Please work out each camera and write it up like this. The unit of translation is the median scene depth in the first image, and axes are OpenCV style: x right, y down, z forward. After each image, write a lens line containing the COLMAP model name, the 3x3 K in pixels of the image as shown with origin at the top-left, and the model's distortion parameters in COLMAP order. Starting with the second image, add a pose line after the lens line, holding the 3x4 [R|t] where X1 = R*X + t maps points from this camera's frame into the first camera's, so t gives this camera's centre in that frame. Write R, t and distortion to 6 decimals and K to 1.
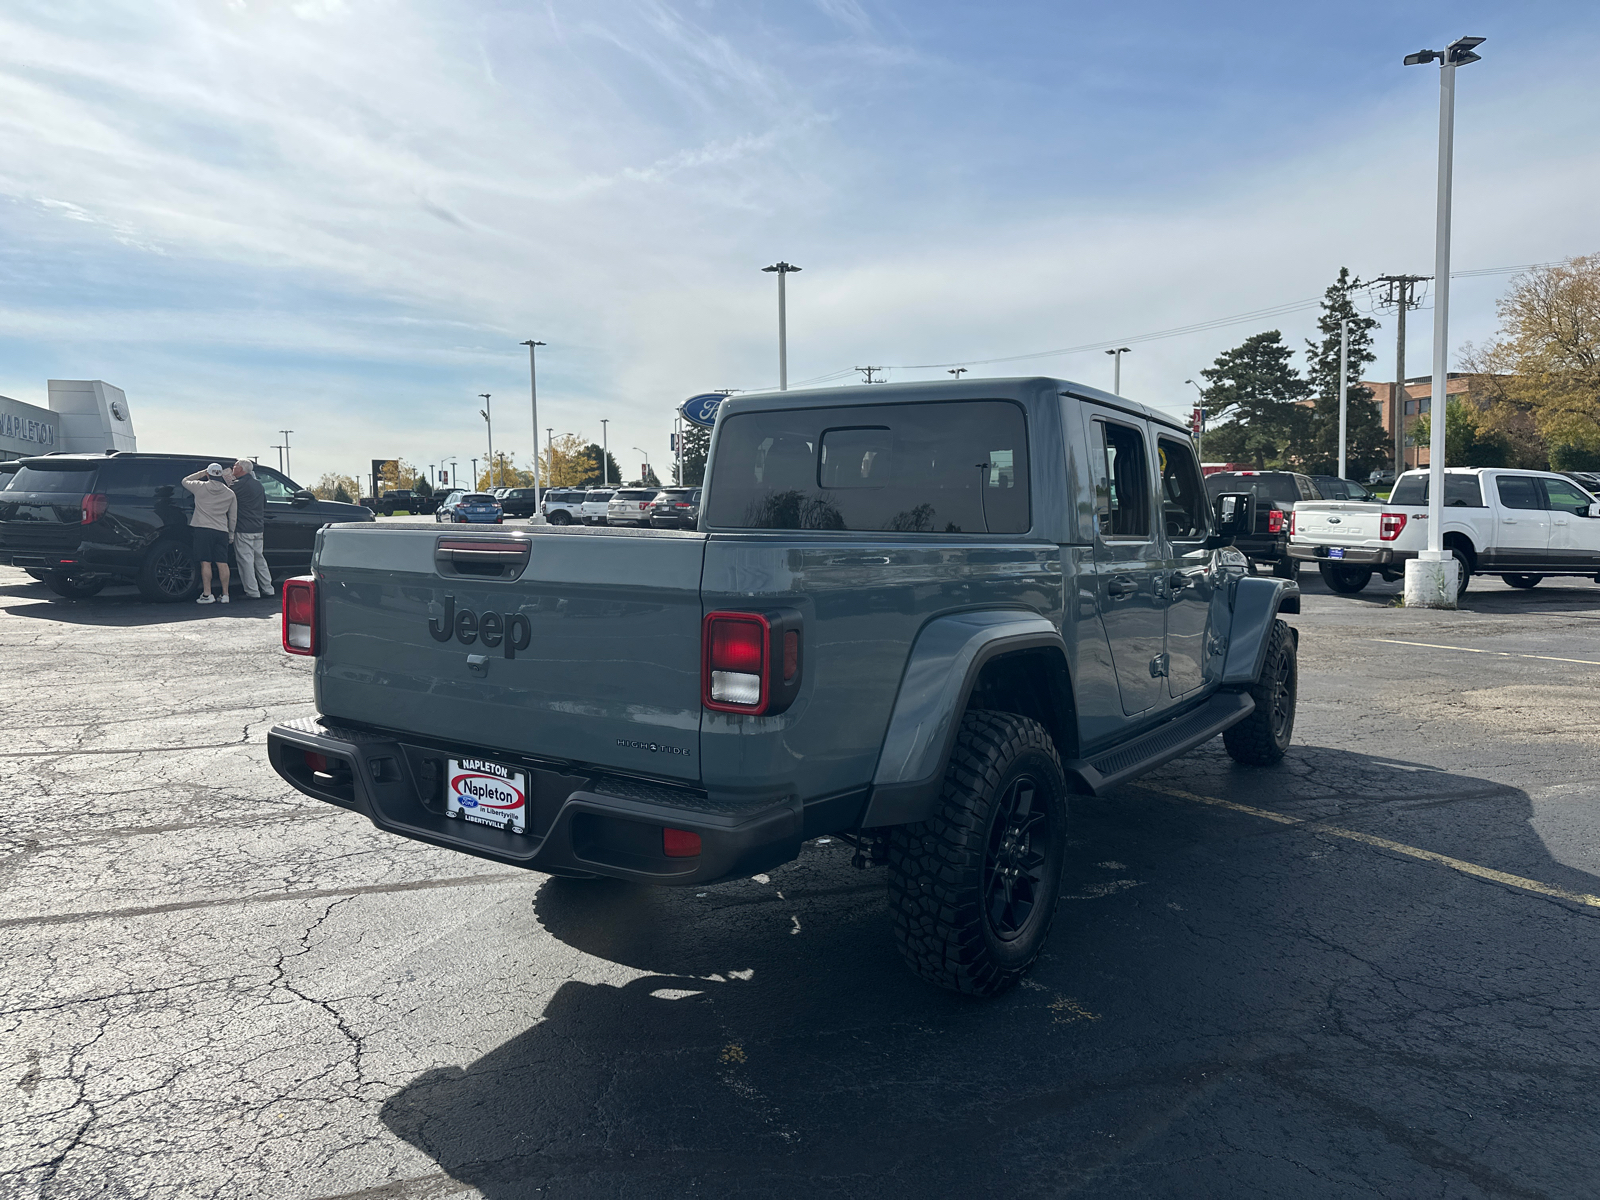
lens RADIAL K [[1114.8, 0, 798.5], [0, 1114.8, 610.7], [0, 0, 1]] dist [0.041286, -0.045484]
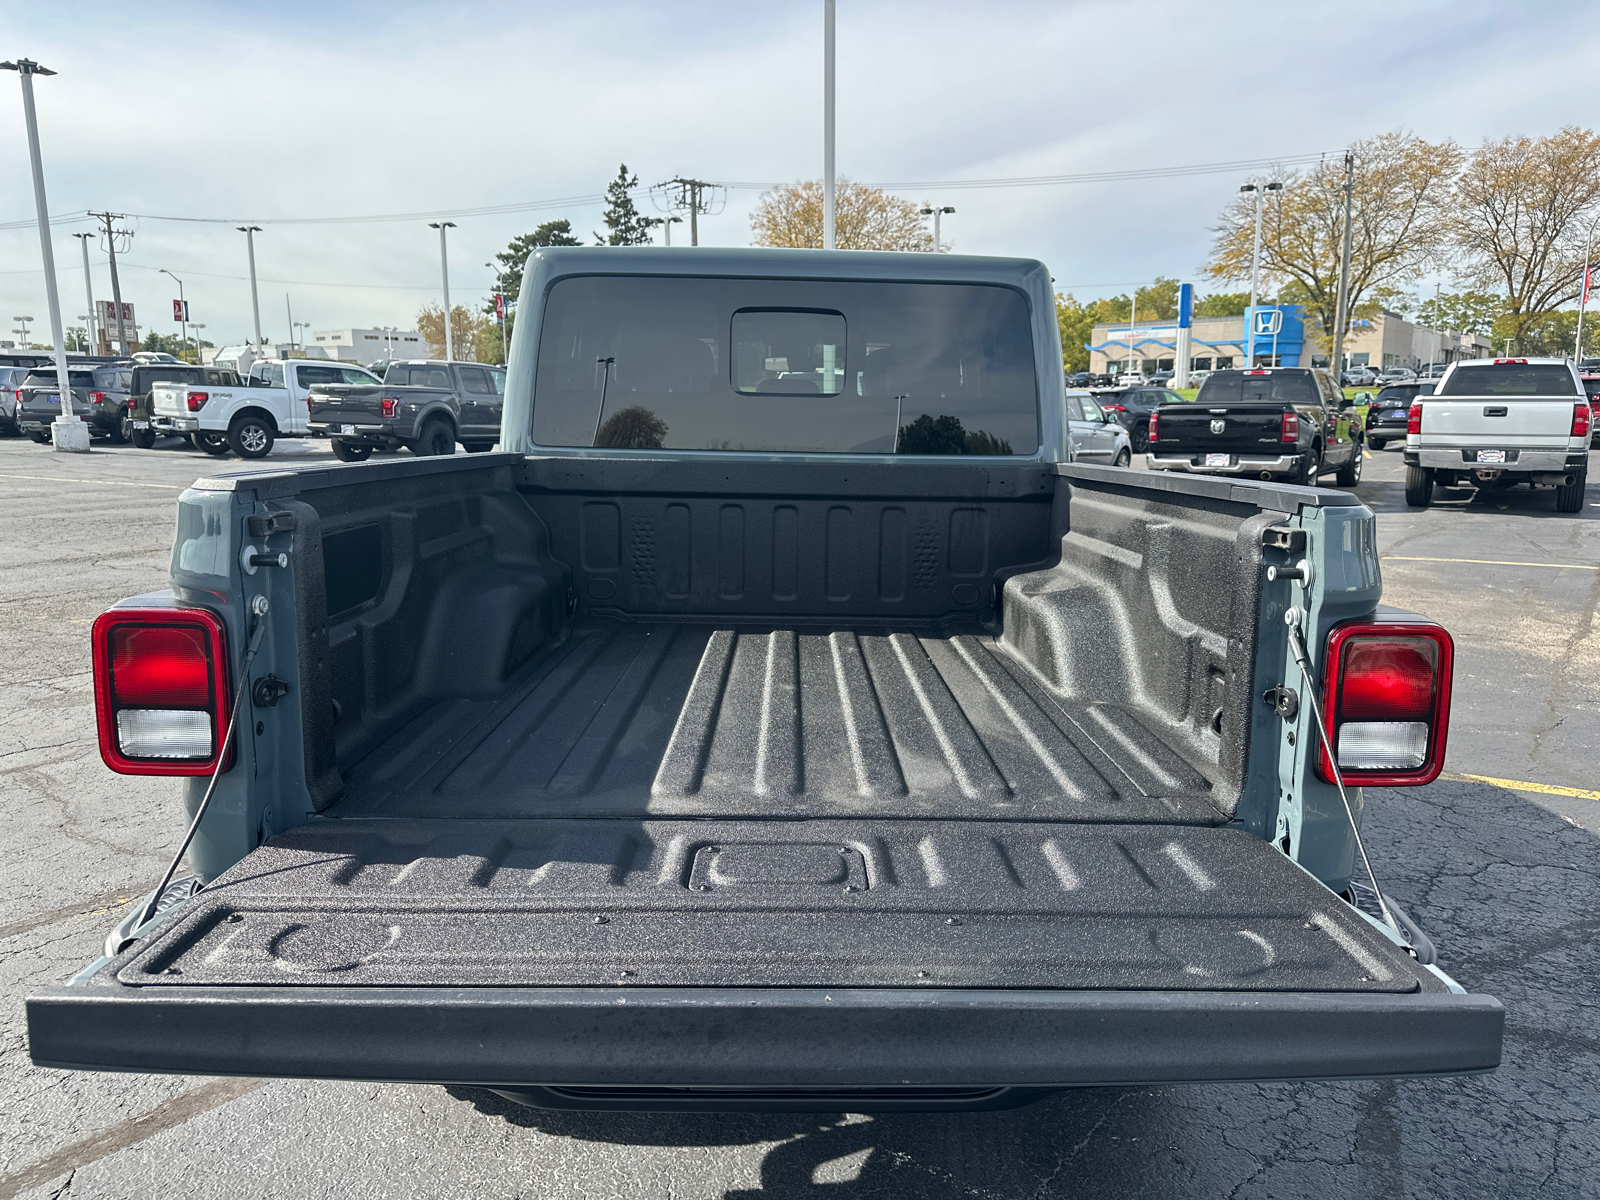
lens RADIAL K [[1114.8, 0, 808.8], [0, 1114.8, 622.1], [0, 0, 1]] dist [0.041286, -0.045484]
pose [[0.808625, -0.105410, 0.578805, -0.099317], [0.041971, 0.991647, 0.121959, -0.012927], [-0.586826, -0.074326, 0.806295, 0.101531]]
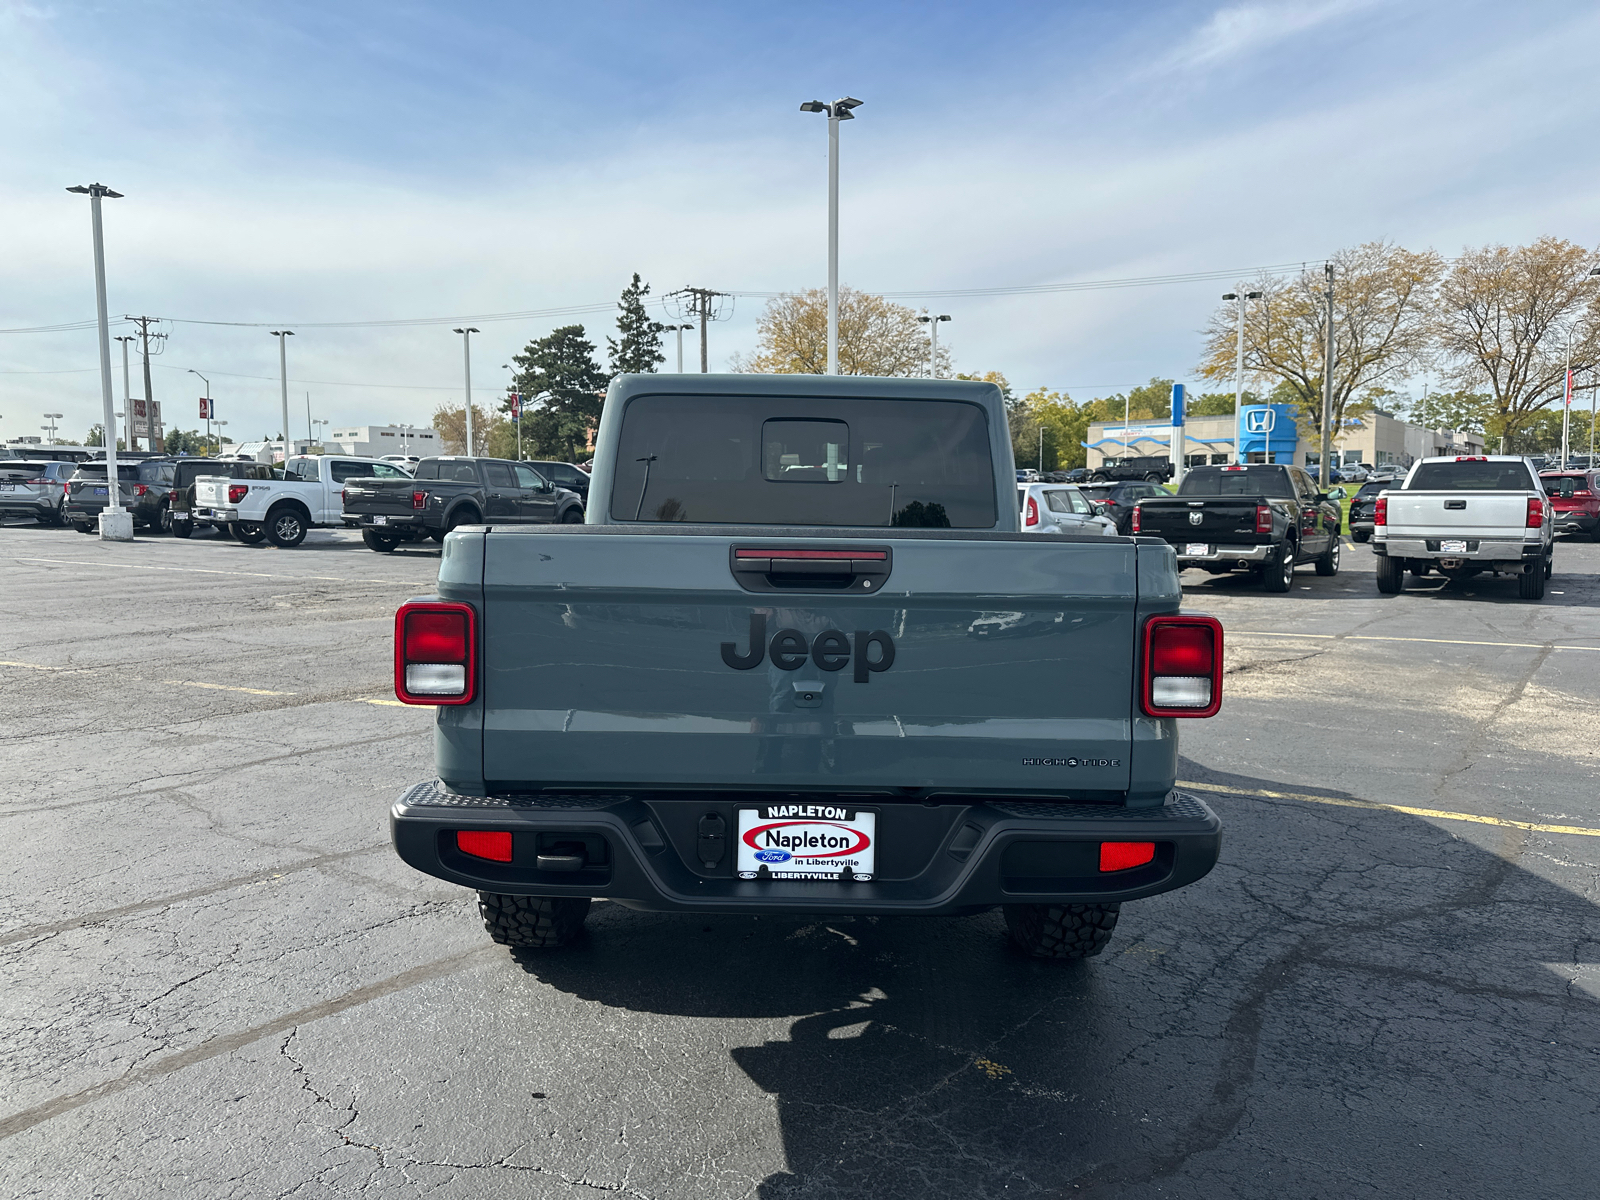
lens RADIAL K [[1114.8, 0, 793.6], [0, 1114.8, 610.3], [0, 0, 1]] dist [0.041286, -0.045484]
pose [[0.817689, -0.048218, 0.573637, -0.136012], [0.038727, 0.998836, 0.028756, -0.006761], [-0.574356, -0.001299, 0.818605, 0.055144]]
